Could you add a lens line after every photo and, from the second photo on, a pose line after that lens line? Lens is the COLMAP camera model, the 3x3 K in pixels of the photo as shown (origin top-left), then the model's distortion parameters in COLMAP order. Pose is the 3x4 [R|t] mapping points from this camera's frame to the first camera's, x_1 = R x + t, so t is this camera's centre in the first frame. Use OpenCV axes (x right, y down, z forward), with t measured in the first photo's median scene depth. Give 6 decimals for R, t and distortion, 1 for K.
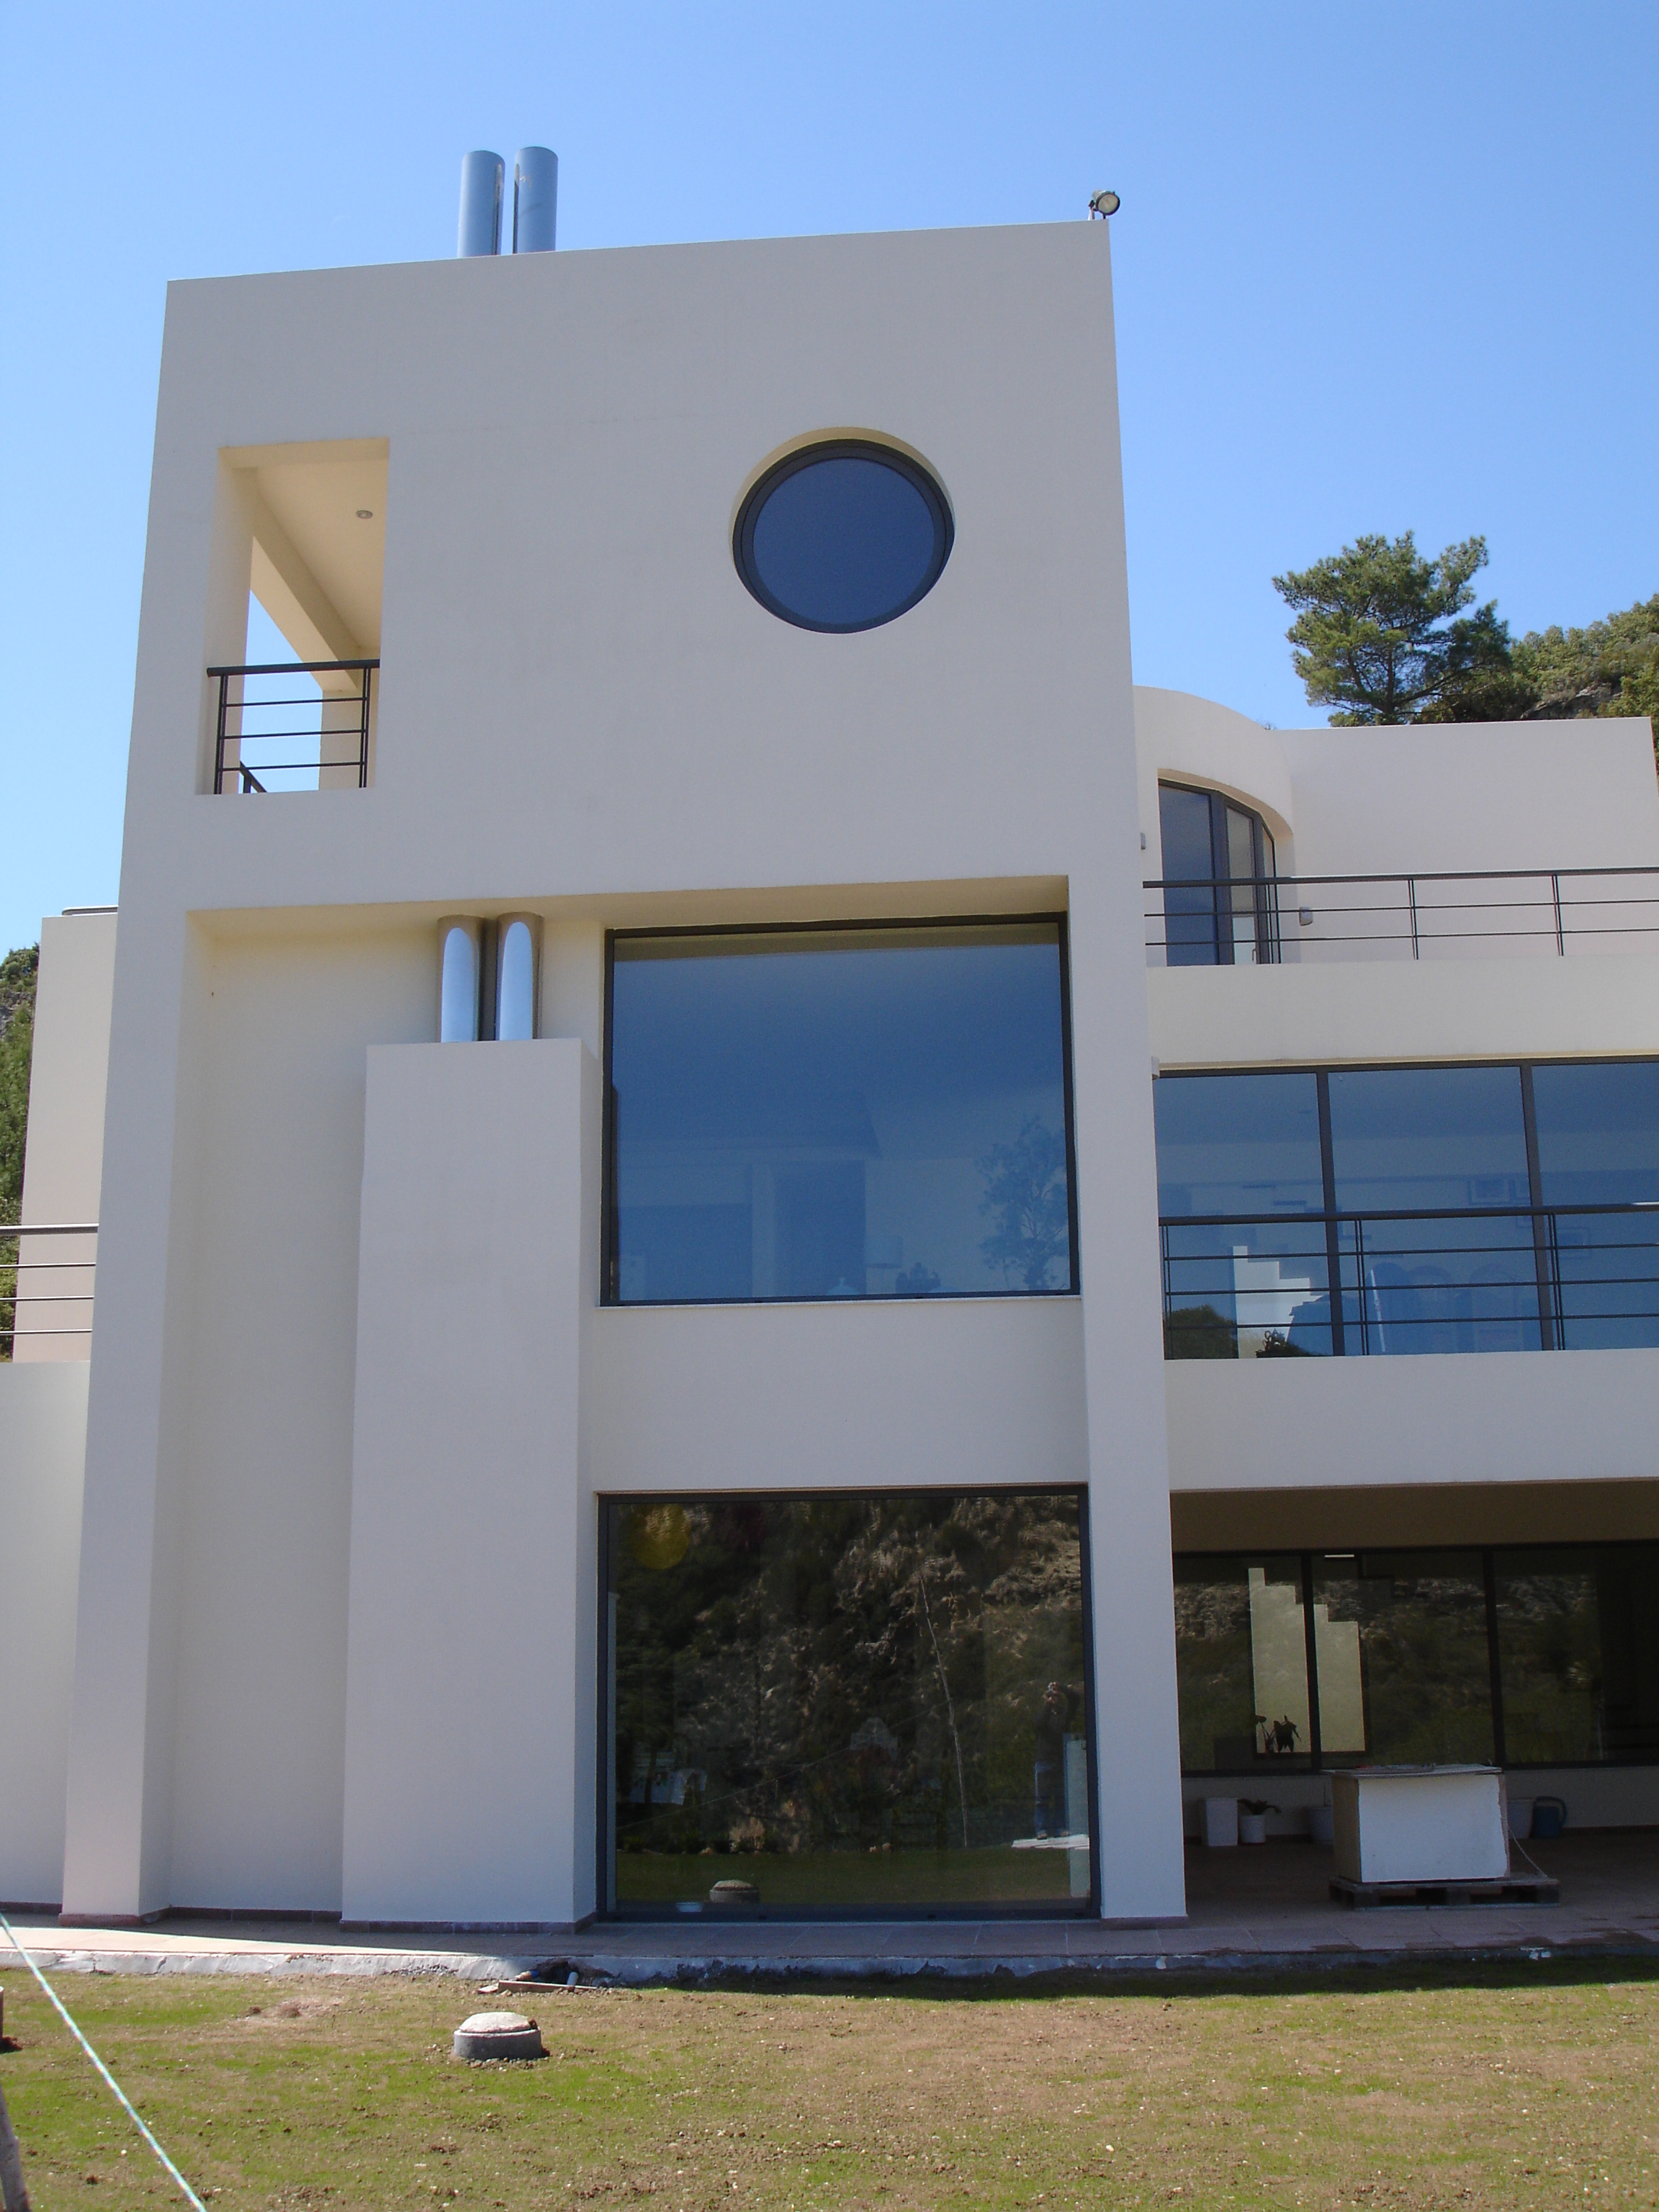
lens RADIAL K [[2442.7, 0, 829.5], [0, 2442.7, 1106.0], [0, 0, 1]] dist [-0.072304, -0.119973]
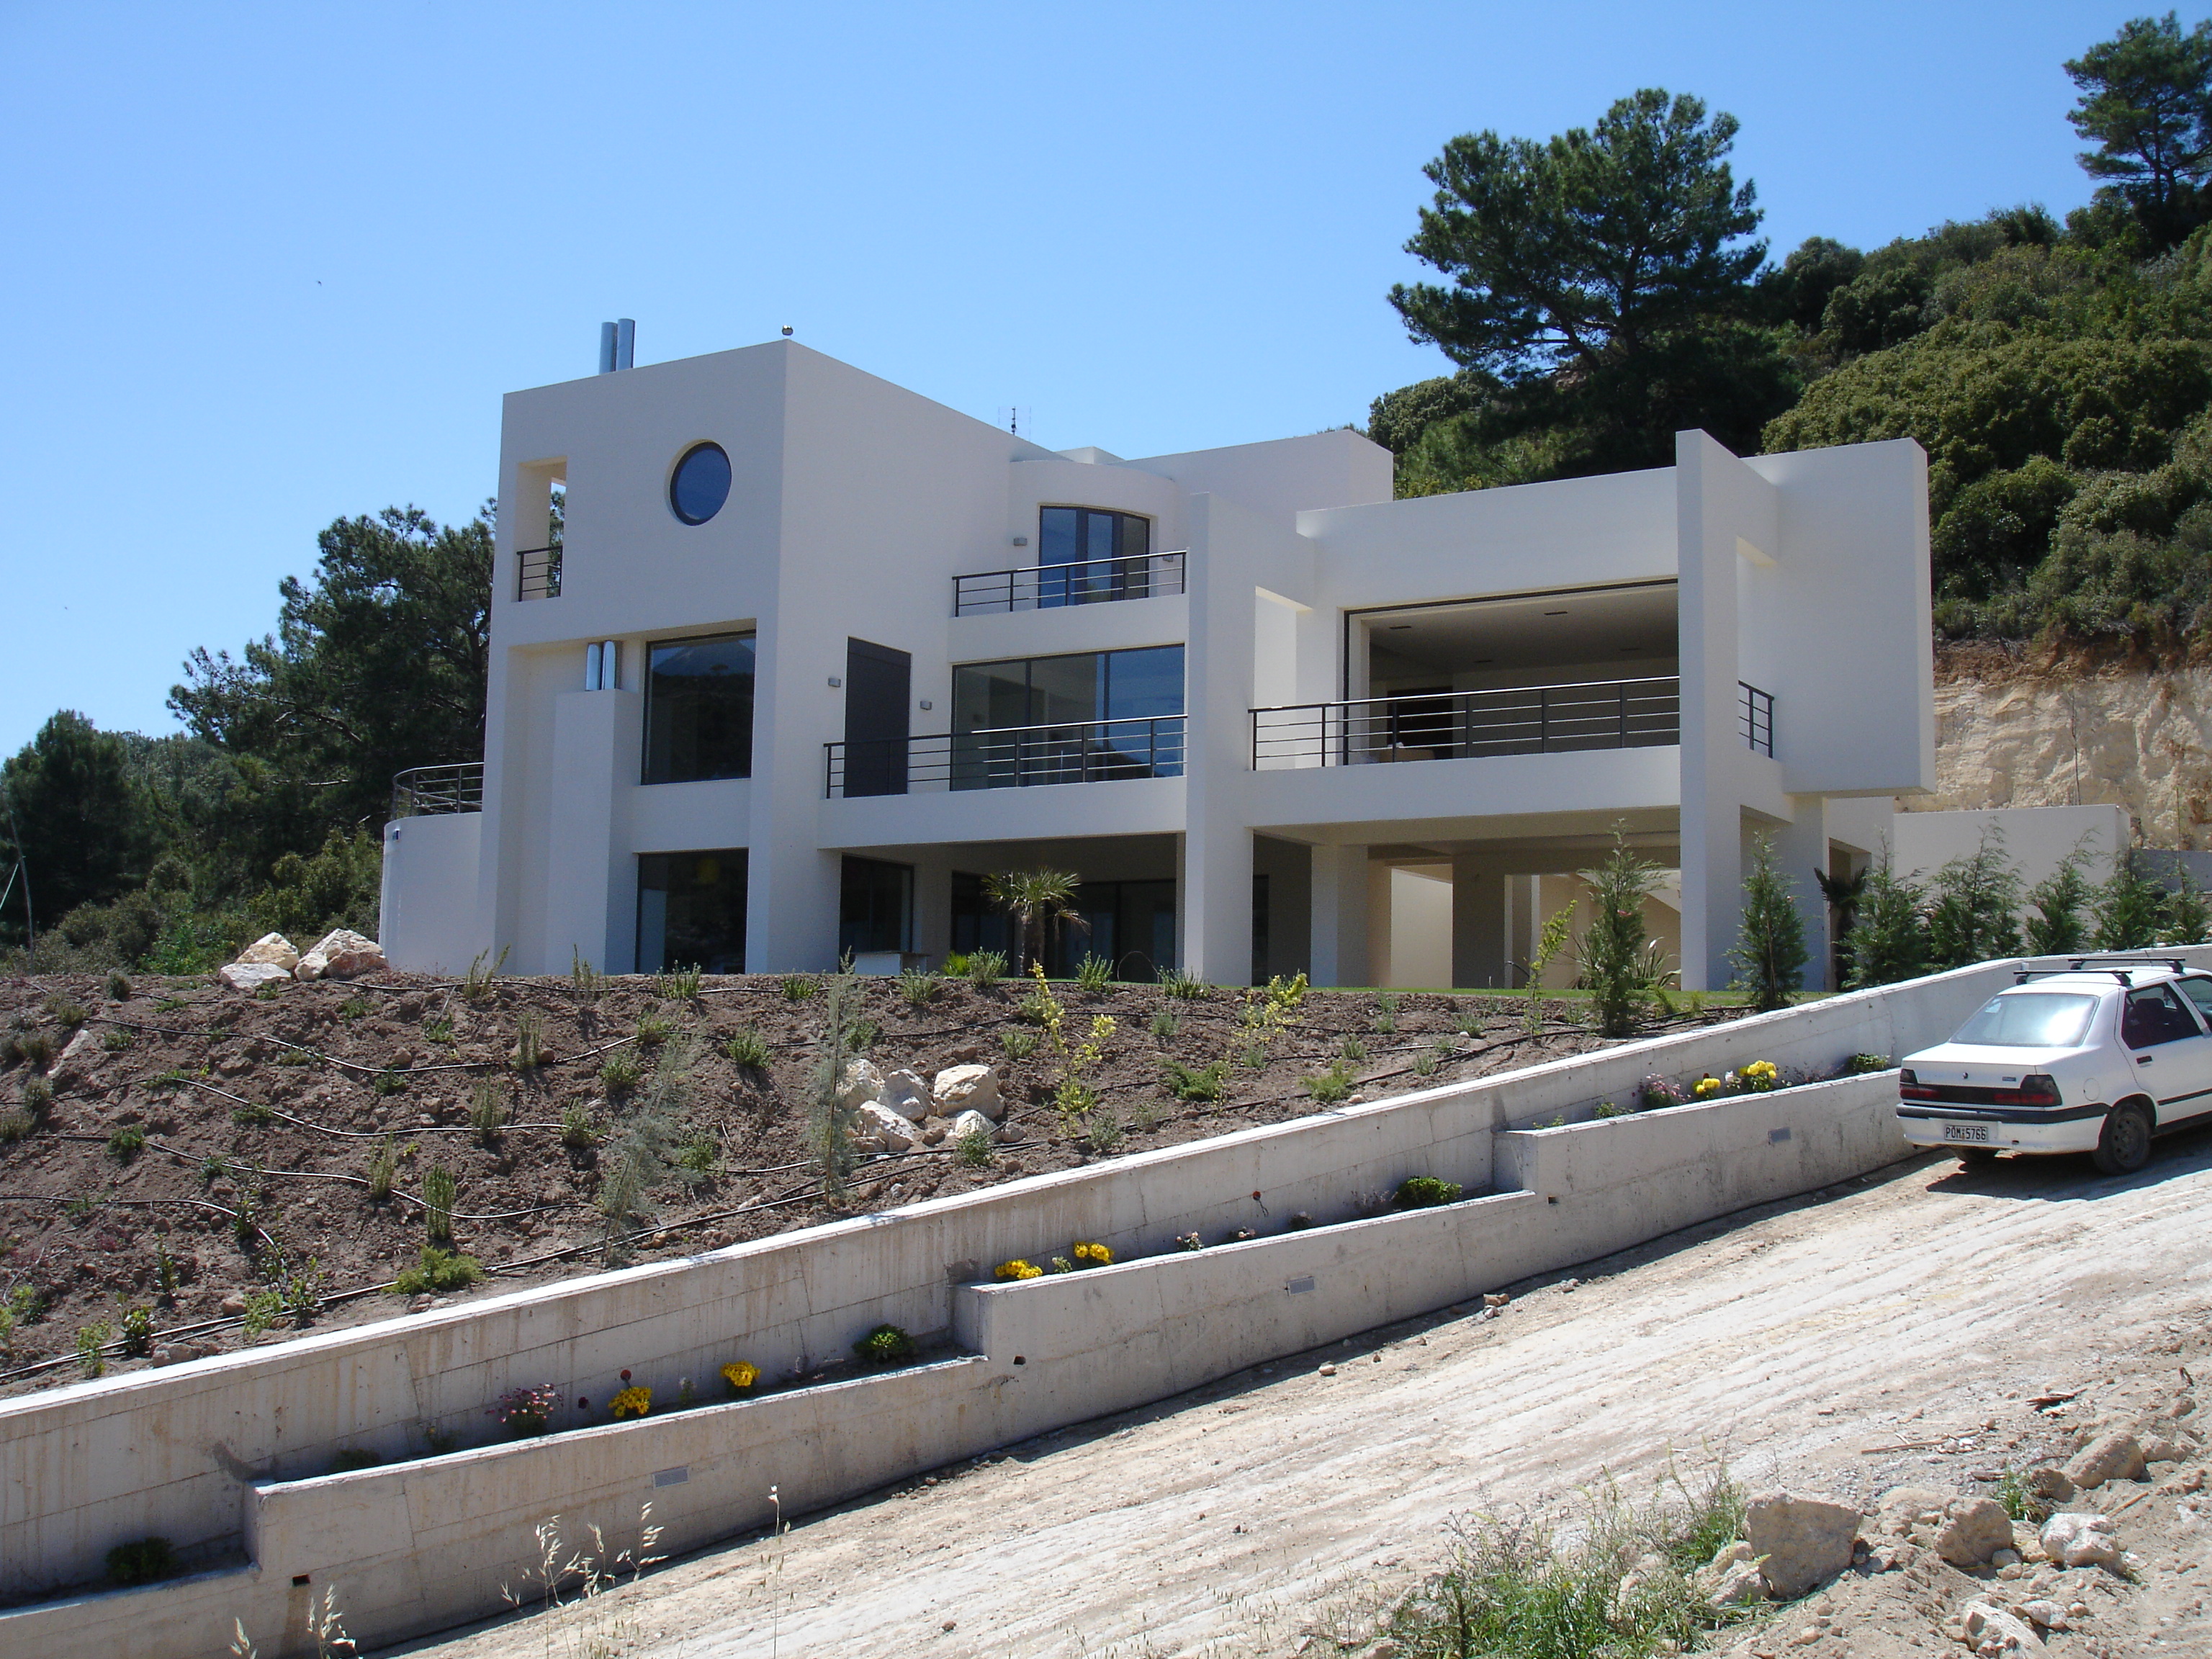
lens RADIAL K [[2442.7, 0, 1092.6], [0, 2442.7, 850.5], [0, 0, 1]] dist [-0.072304, -0.119973]
pose [[0.888532, -0.015499, -0.458553, 0.661288], [0.076963, 0.990303, 0.115657, -0.049383], [0.452314, -0.138056, 0.881109, -0.485662]]
